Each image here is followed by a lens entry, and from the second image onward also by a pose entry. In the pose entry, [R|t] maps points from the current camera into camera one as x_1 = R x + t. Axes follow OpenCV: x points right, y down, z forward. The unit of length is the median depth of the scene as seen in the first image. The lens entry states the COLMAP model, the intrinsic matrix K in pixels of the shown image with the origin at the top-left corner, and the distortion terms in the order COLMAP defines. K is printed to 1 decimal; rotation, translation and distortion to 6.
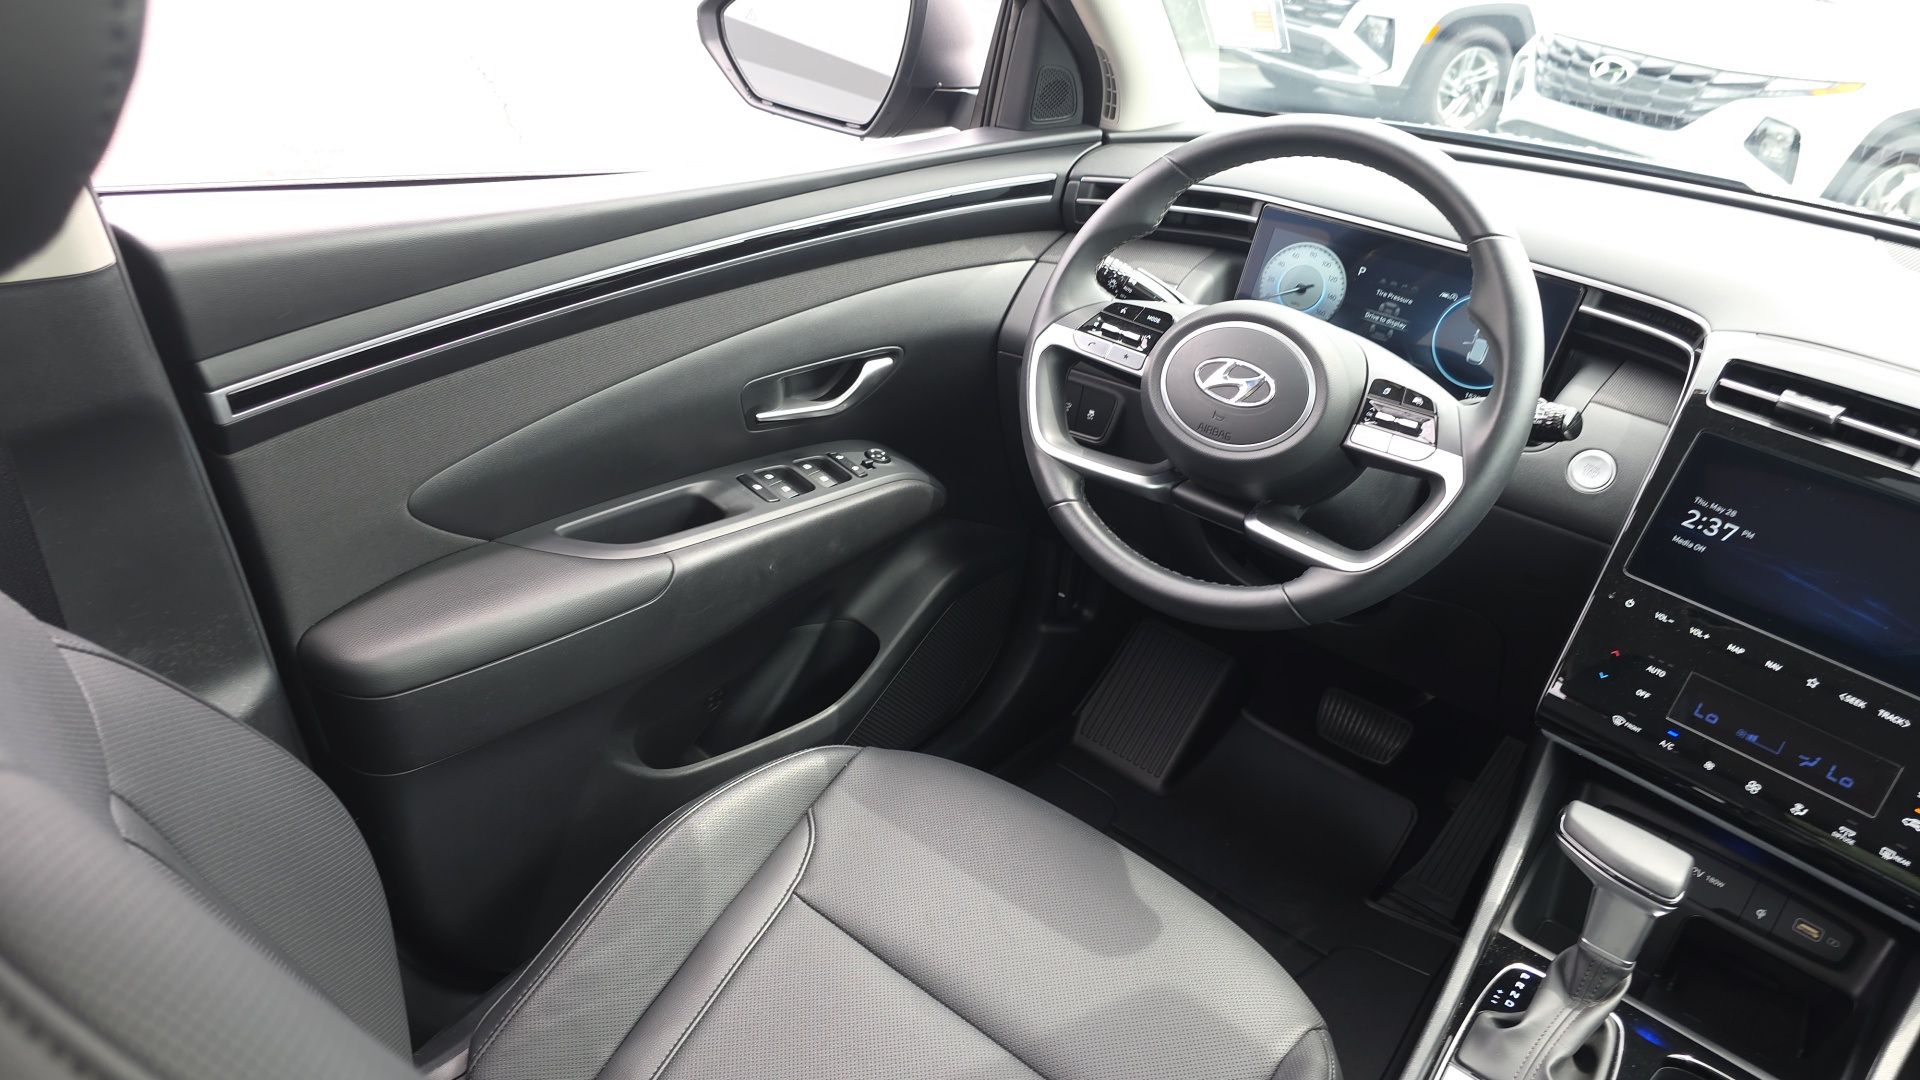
lens RADIAL K [[1288.7, 0, 953.5], [0, 1288.7, 528.1], [0, 0, 1]] dist [0.055618, -0.053085]
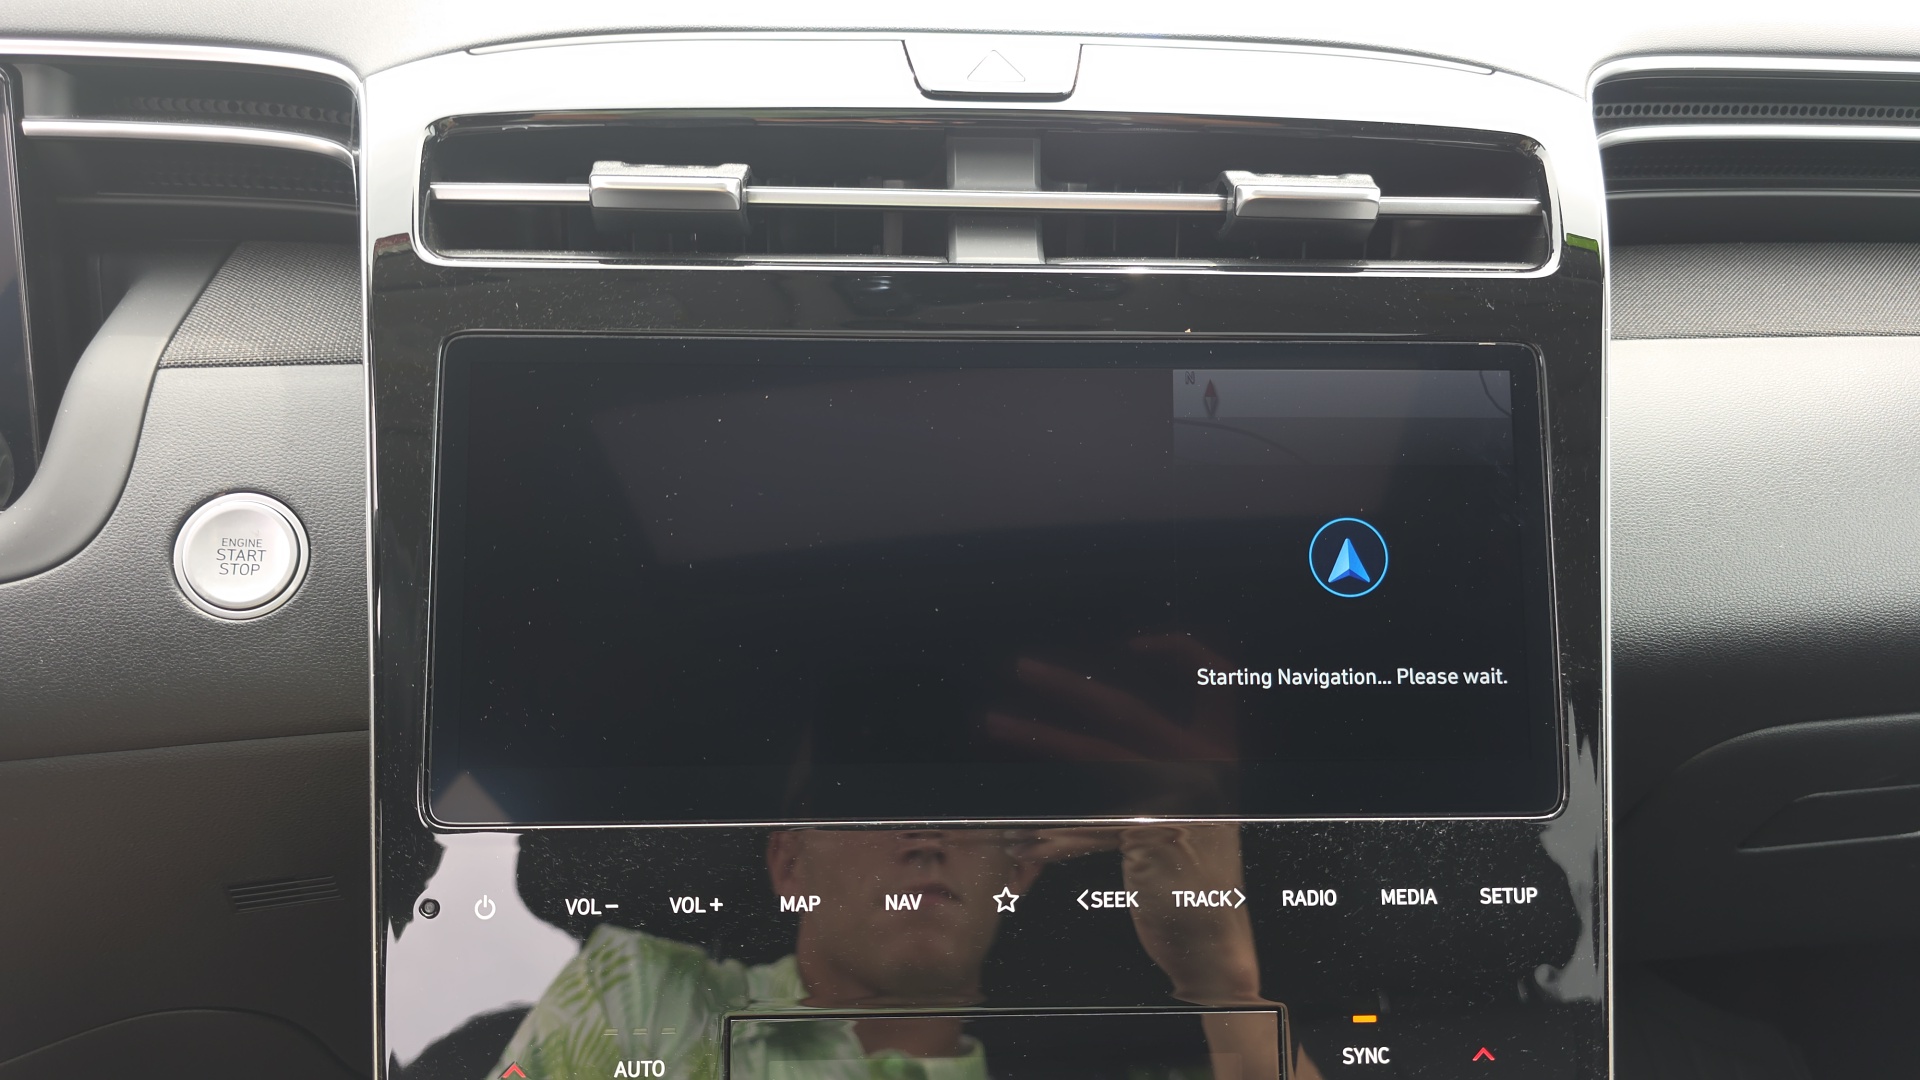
lens RADIAL K [[1288.7, 0, 942.5], [0, 1288.7, 531.7], [0, 0, 1]] dist [0.055618, -0.053085]
pose [[0.663487, -0.390789, 0.638020, 0.395861], [0.397869, 0.906470, 0.141465, -0.024366], [-0.633629, 0.159988, 0.756914, 0.626118]]
